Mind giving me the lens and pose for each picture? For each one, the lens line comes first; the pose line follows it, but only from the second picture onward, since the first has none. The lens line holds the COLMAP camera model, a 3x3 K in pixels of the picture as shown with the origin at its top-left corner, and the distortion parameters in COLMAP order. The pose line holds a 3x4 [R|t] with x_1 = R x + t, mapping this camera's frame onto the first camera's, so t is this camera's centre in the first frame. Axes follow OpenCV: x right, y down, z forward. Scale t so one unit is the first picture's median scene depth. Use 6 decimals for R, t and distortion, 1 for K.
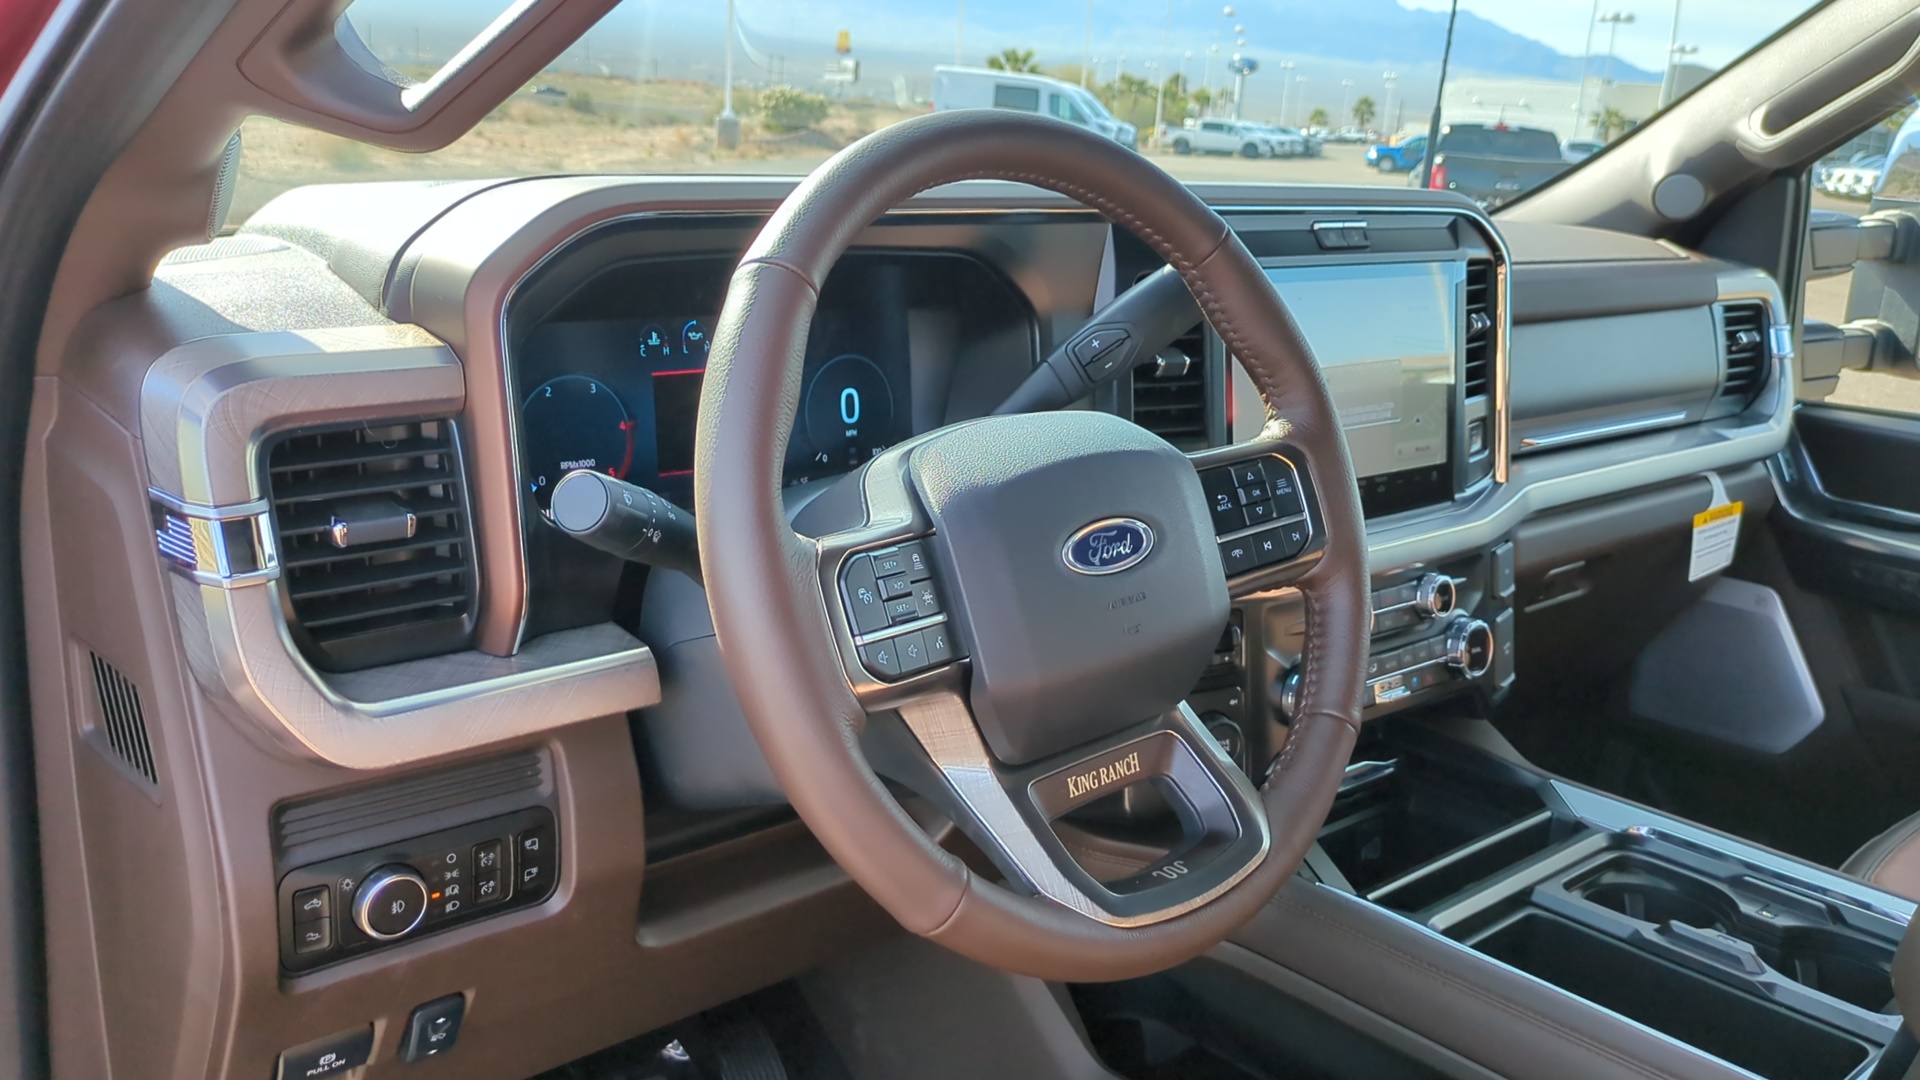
lens RADIAL K [[1656.9, 0, 960.0], [0, 1656.9, 540.0], [0, 0, 1]] dist [0.068608, -0.092865]
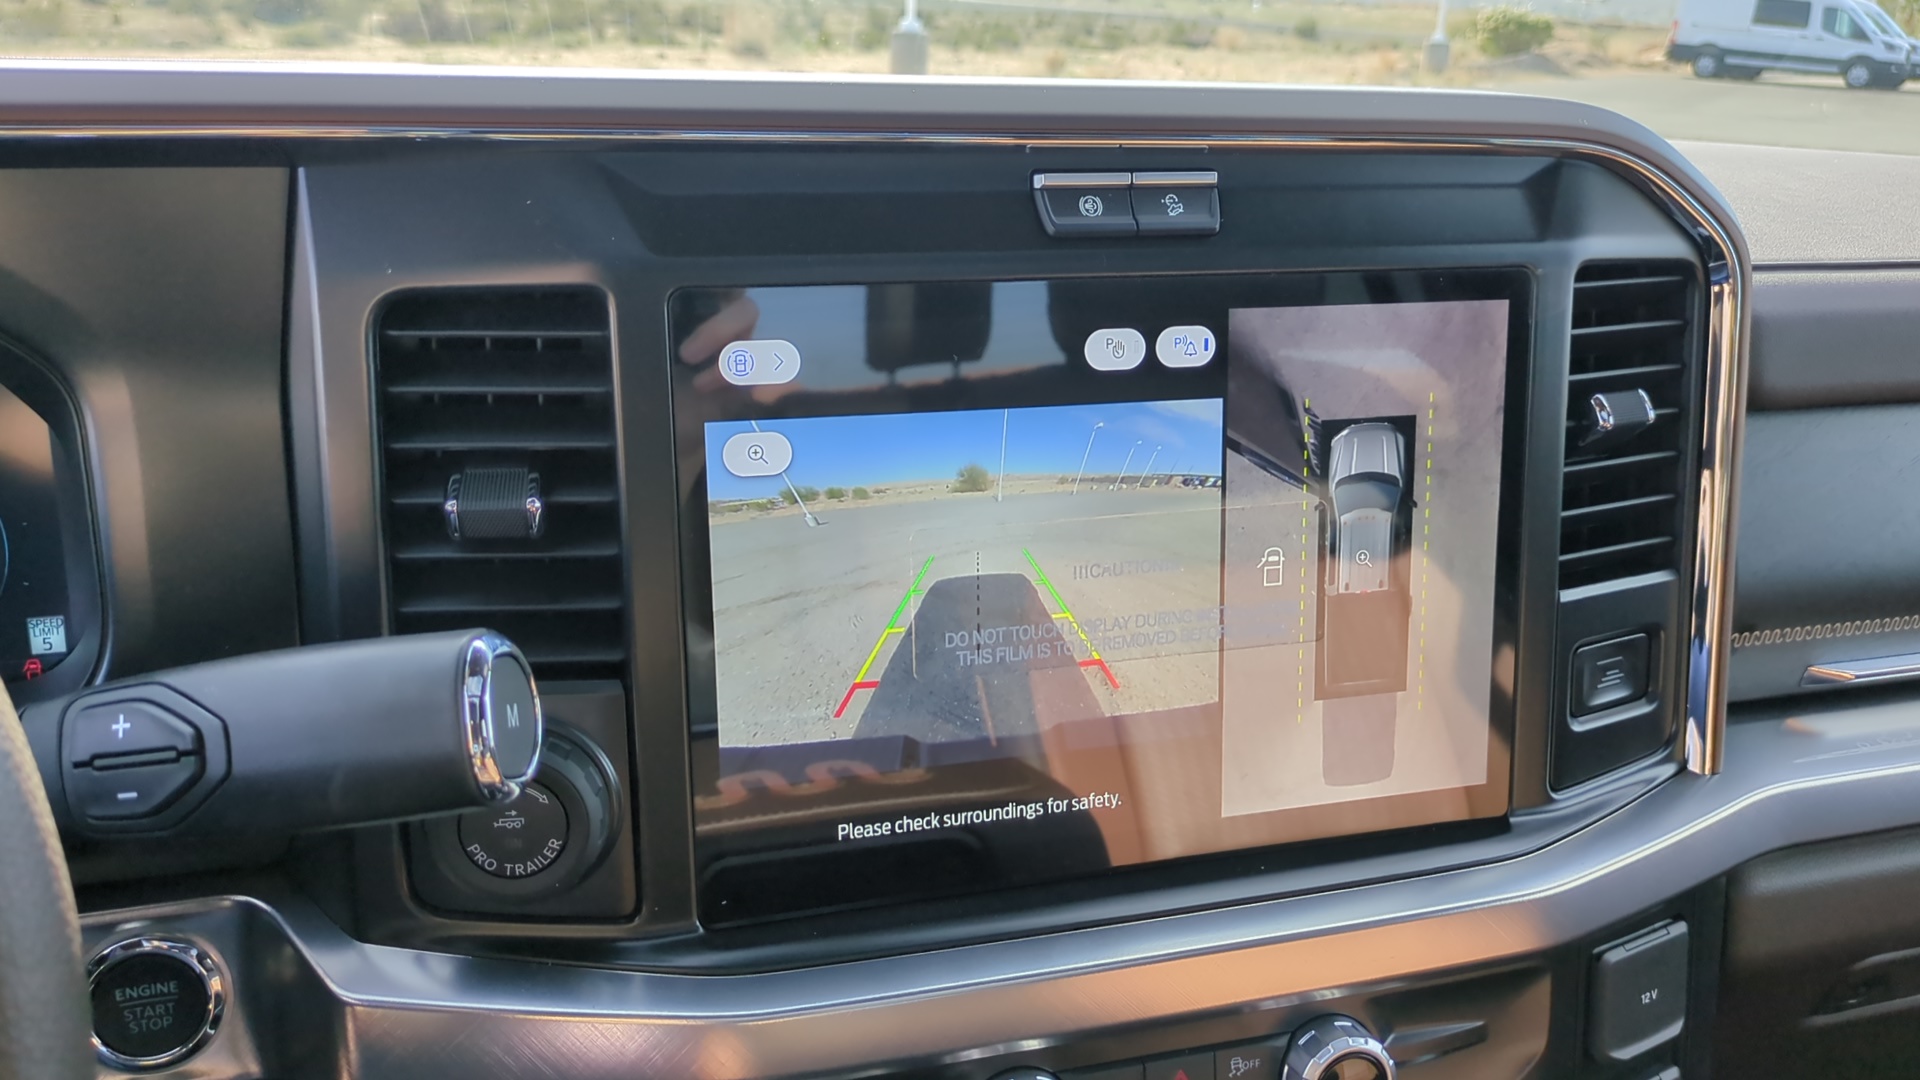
lens RADIAL K [[1656.9, 0, 960.0], [0, 1656.9, 540.0], [0, 0, 1]] dist [0.068608, -0.092865]
pose [[0.918075, 0.101745, -0.383127, 0.312134], [-0.086250, 0.994615, 0.057457, -0.104875], [0.386910, -0.019705, 0.921907, 0.526583]]
